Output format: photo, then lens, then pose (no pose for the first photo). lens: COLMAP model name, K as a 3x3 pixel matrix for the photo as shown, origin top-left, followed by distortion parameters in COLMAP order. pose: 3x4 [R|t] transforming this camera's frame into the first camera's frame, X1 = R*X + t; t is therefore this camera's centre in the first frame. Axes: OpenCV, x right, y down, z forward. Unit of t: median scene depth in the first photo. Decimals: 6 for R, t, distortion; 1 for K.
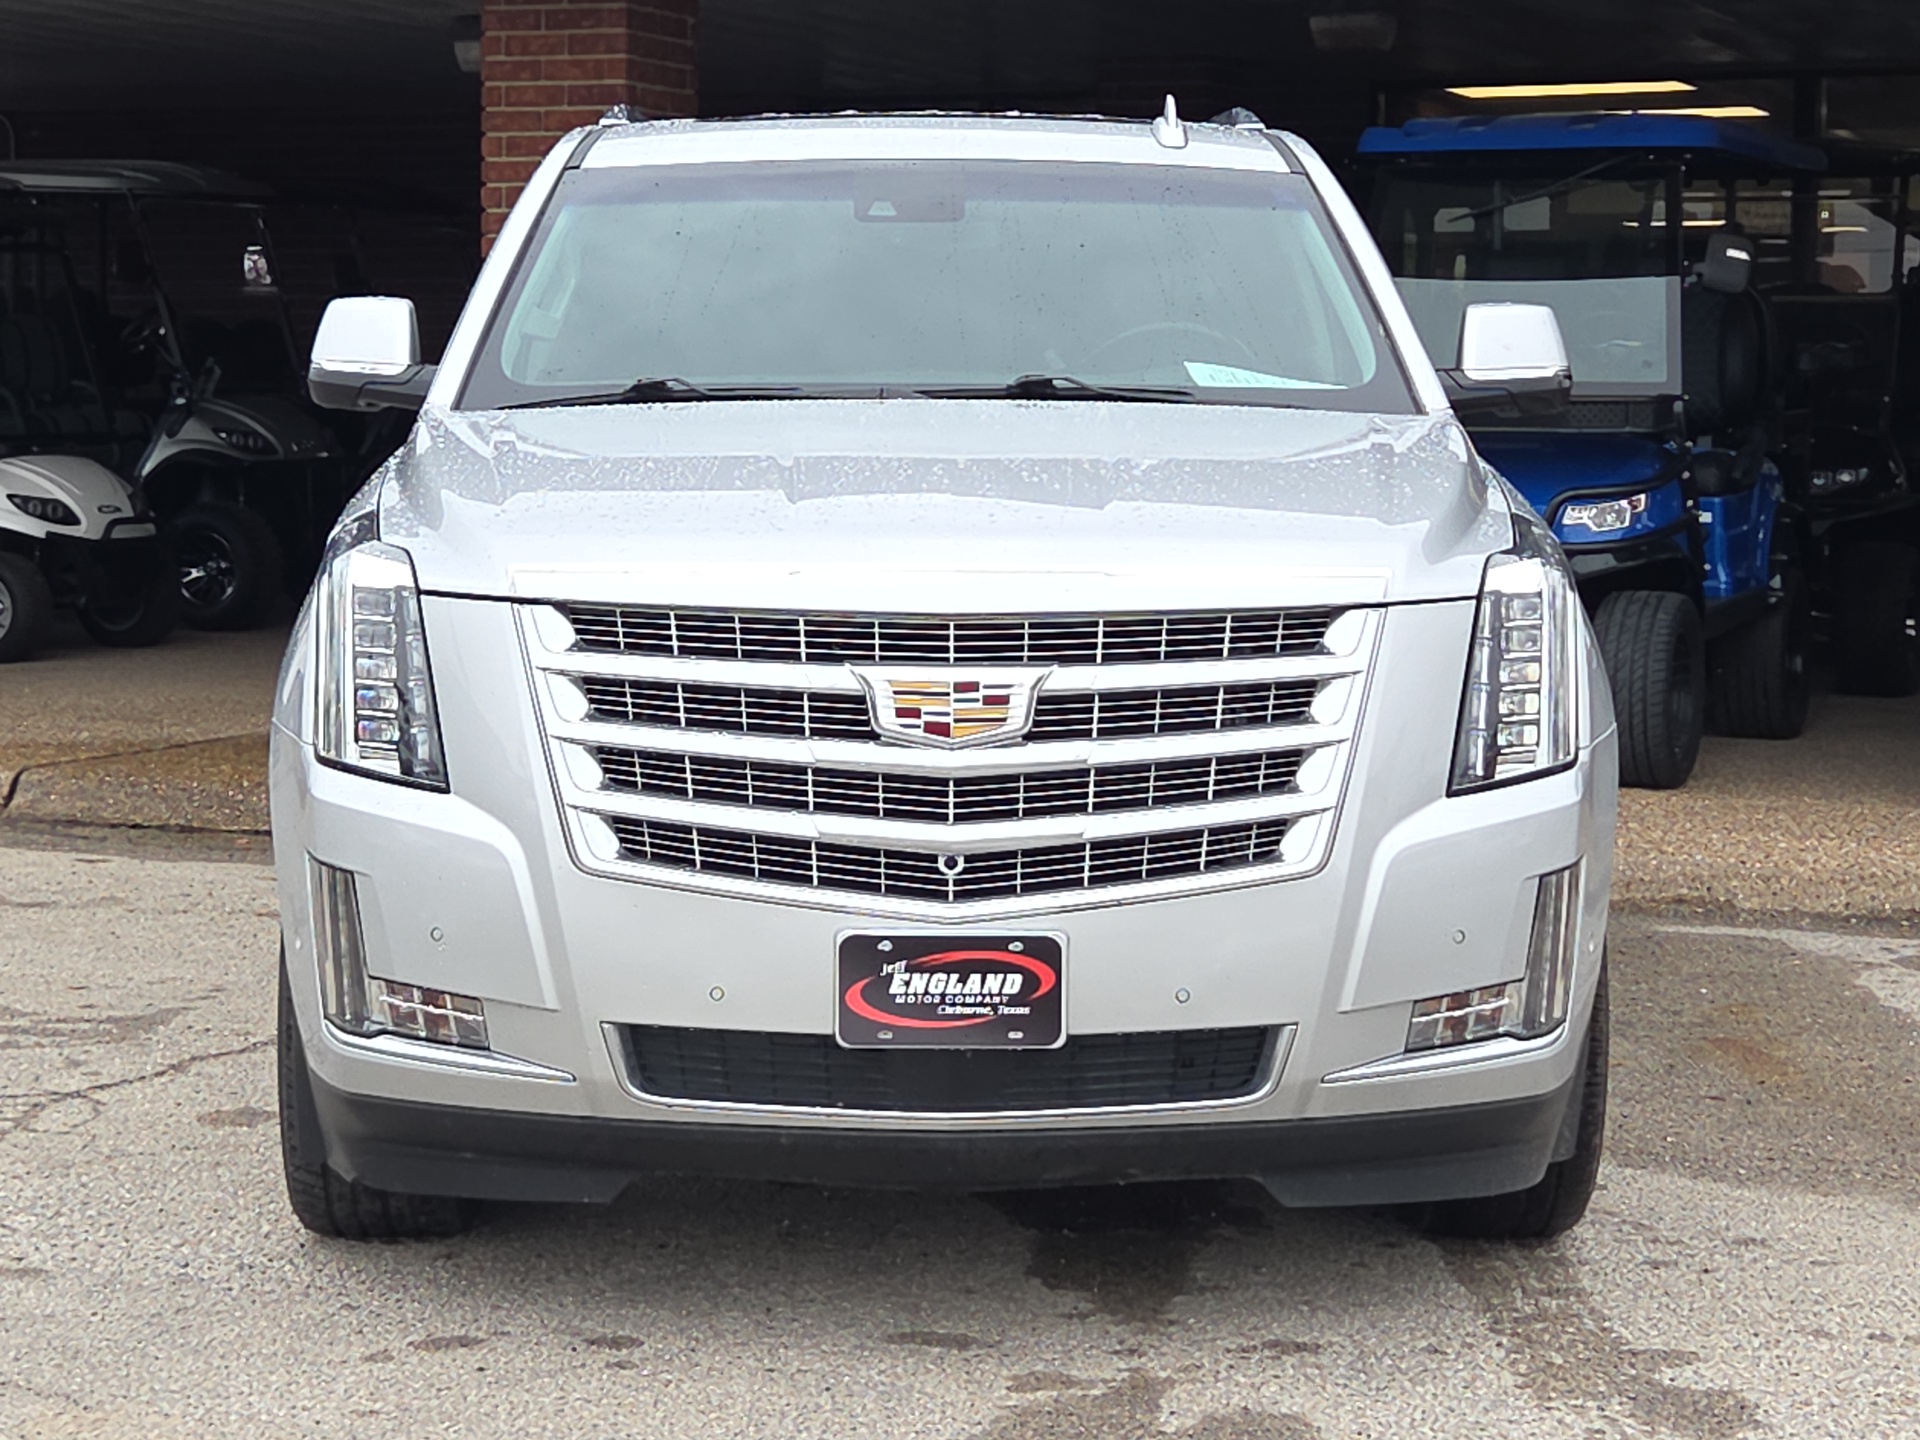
lens RADIAL K [[3823.8, 0, 958.8], [0, 3823.8, 737.6], [0, 0, 1]] dist [0.196793, 0.000000]
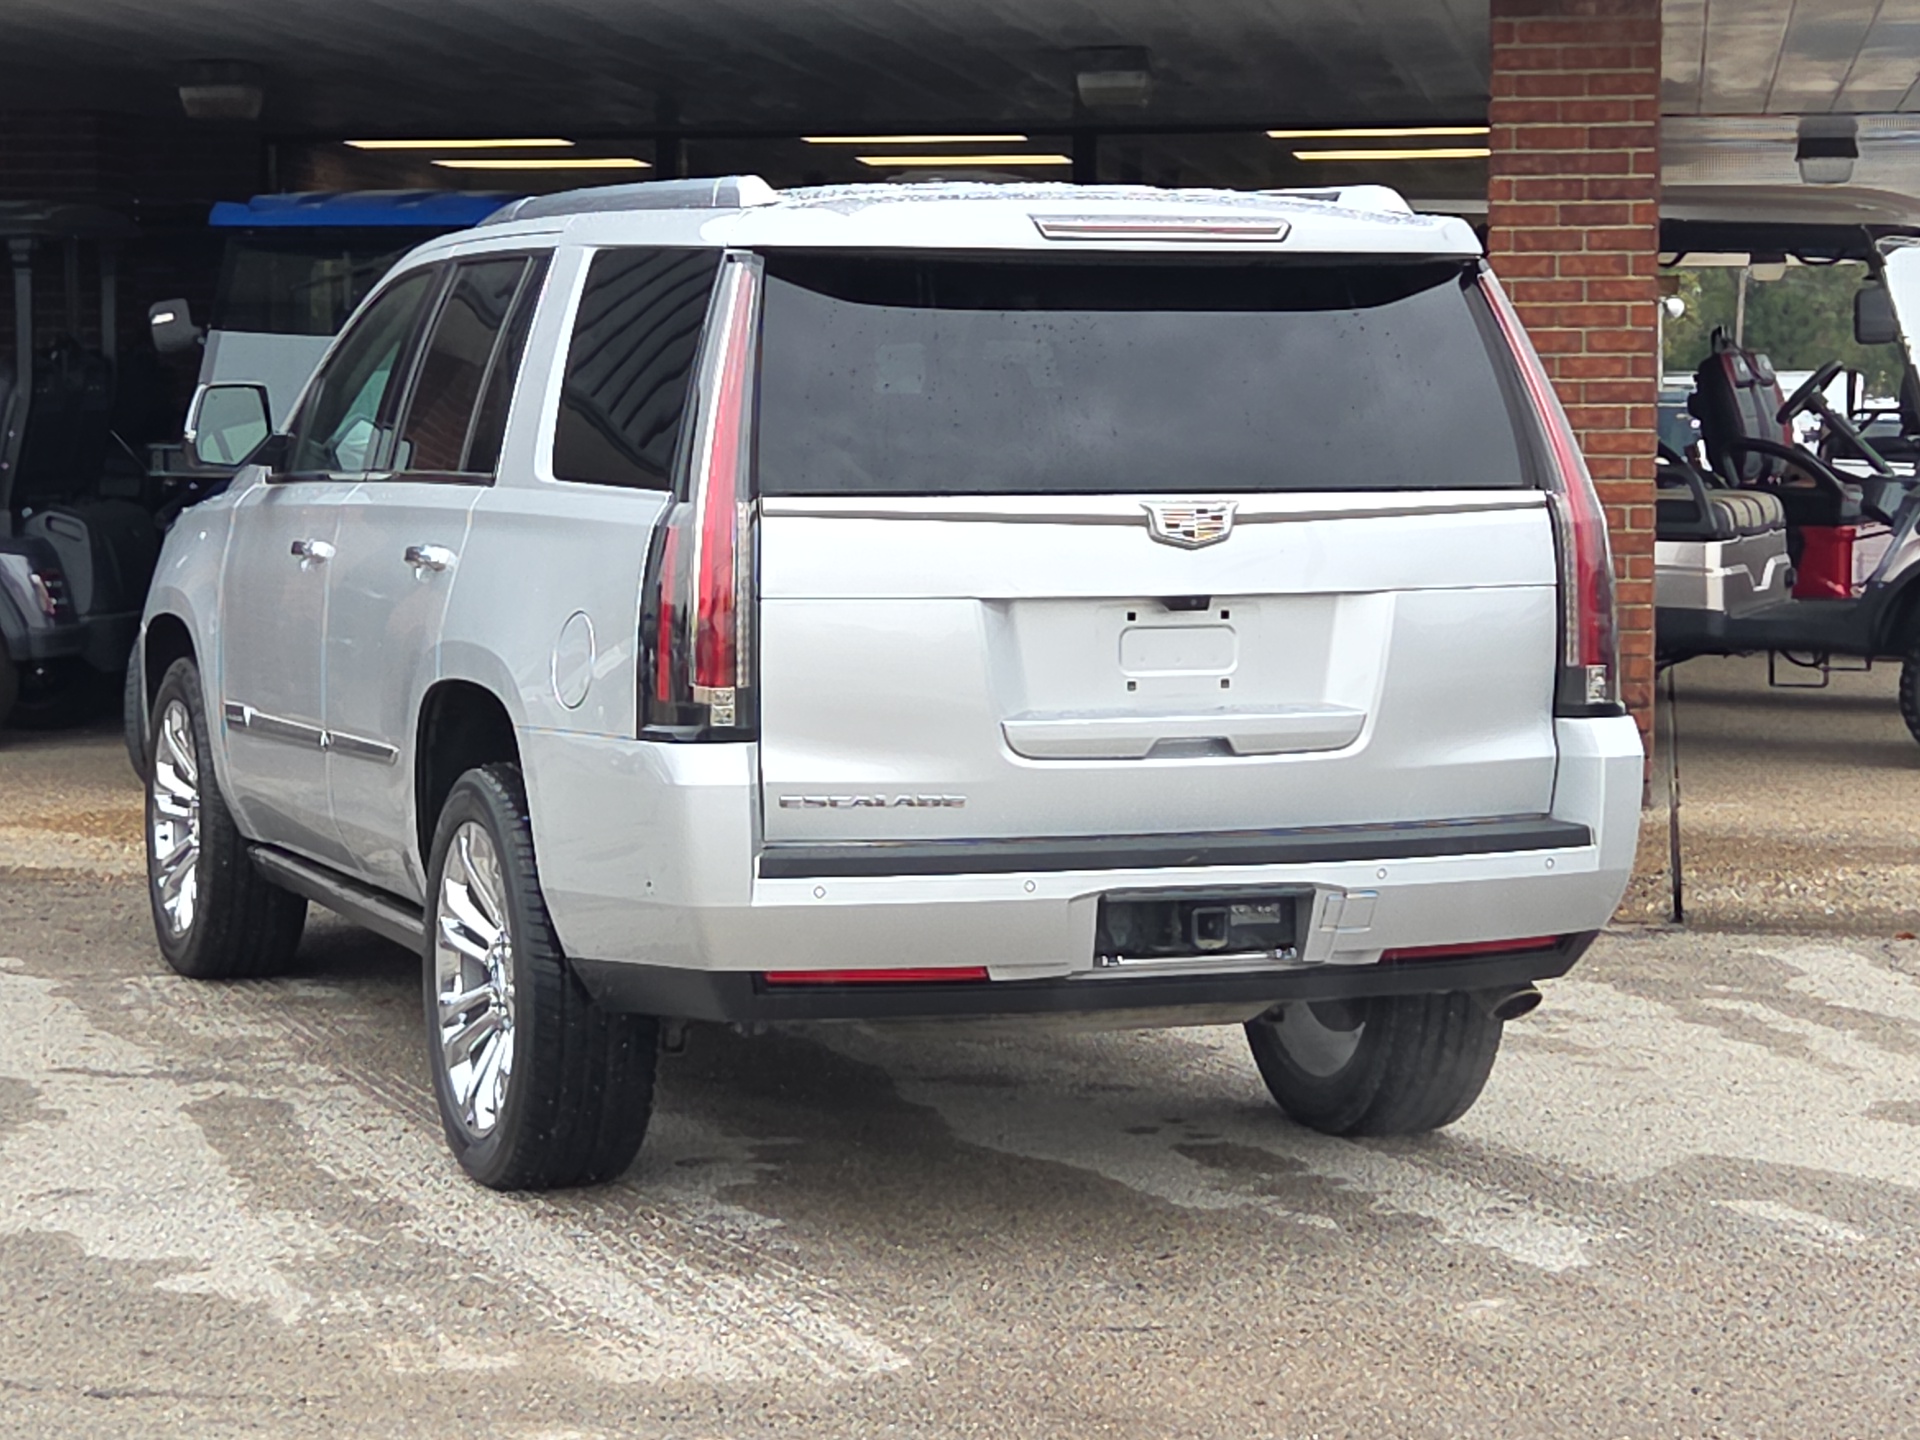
lens RADIAL K [[4101.8, 0, 959.4], [0, 4101.8, 719.7], [0, 0, 1]] dist [0.011063, 0.000000]
pose [[0.967836, -0.033001, 0.249406, 0.043827], [0.036853, 0.999262, -0.010789, 0.027381], [-0.248866, 0.019634, 0.968339, -0.552778]]
